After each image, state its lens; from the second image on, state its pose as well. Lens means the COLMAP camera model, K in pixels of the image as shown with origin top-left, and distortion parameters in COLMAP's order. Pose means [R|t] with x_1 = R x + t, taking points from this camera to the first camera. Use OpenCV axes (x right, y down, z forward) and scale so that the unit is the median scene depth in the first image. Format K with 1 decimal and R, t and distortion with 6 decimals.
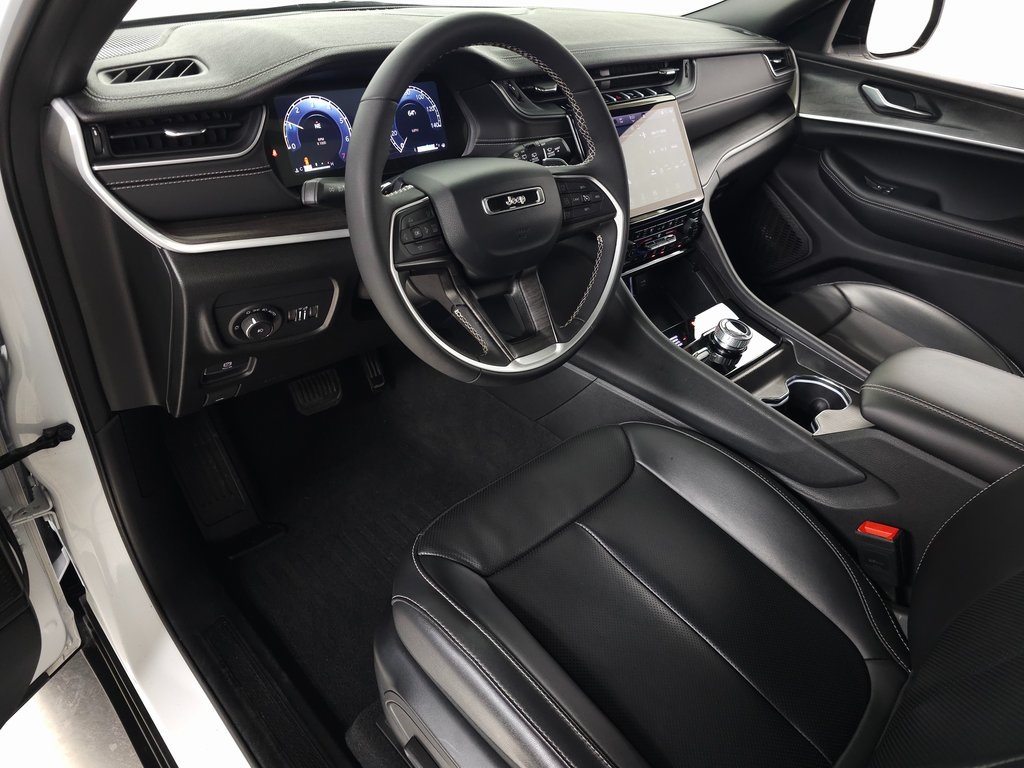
lens RADIAL K [[685.9, 0, 513.6], [0, 685.9, 390.0], [0, 0, 1]] dist [0.035769, -0.044059]
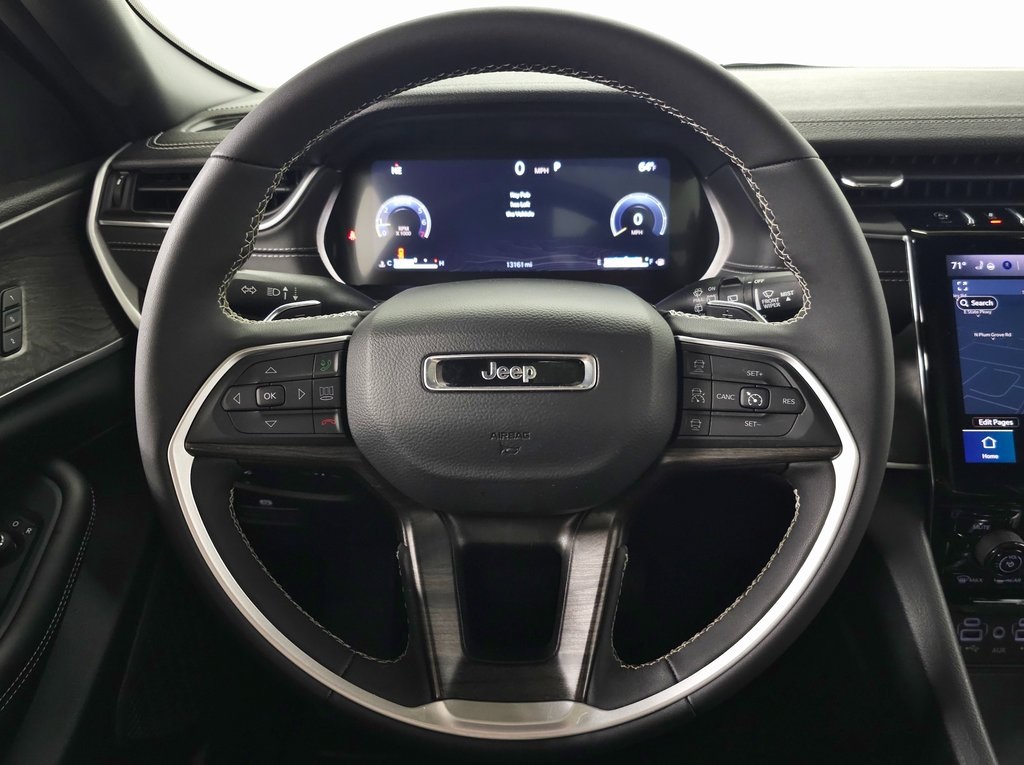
lens RADIAL K [[813.3, 0, 512.3], [0, 813.3, 365.2], [0, 0, 1]] dist [0.005601, -0.002536]
pose [[0.704586, 0.207741, -0.678530, 0.254744], [-0.346827, 0.935015, -0.073879, -0.162740], [0.619088, 0.287386, 0.730848, 0.405366]]
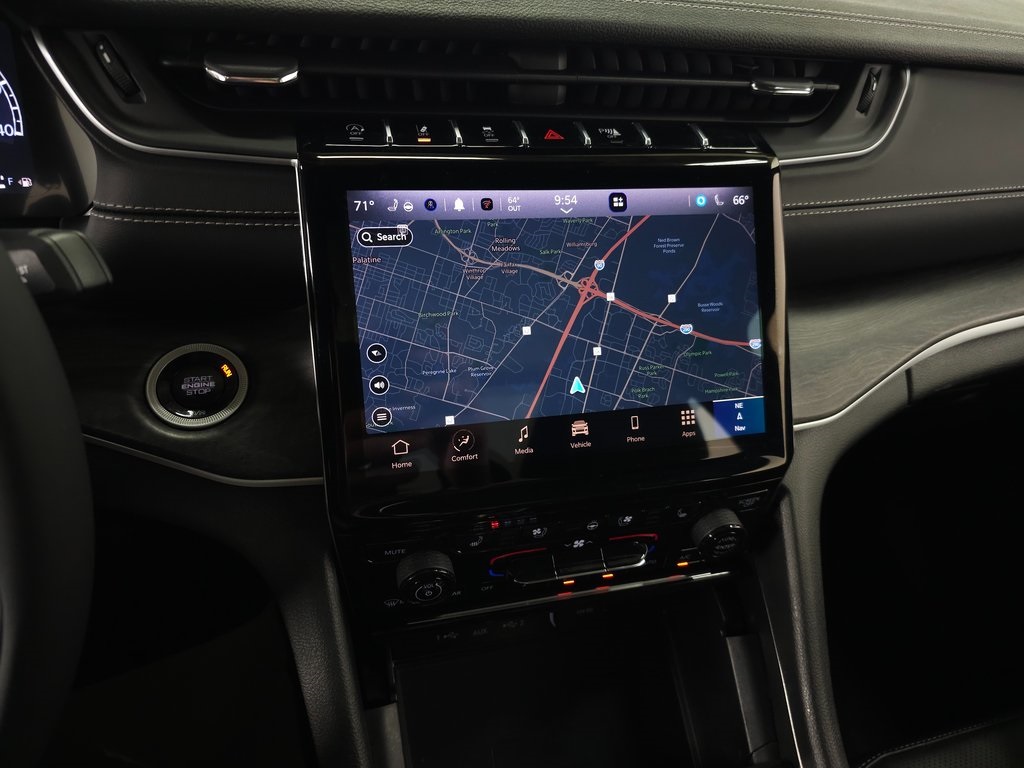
lens RADIAL K [[699.6, 0, 512.0], [0, 699.6, 384.0], [0, 0, 1]] dist [0.062583, -0.125790]
pose [[0.879801, 0.281438, -0.383070, 0.293543], [-0.289373, 0.956458, 0.038094, -0.303510], [0.377111, 0.077335, 0.922934, 0.660061]]
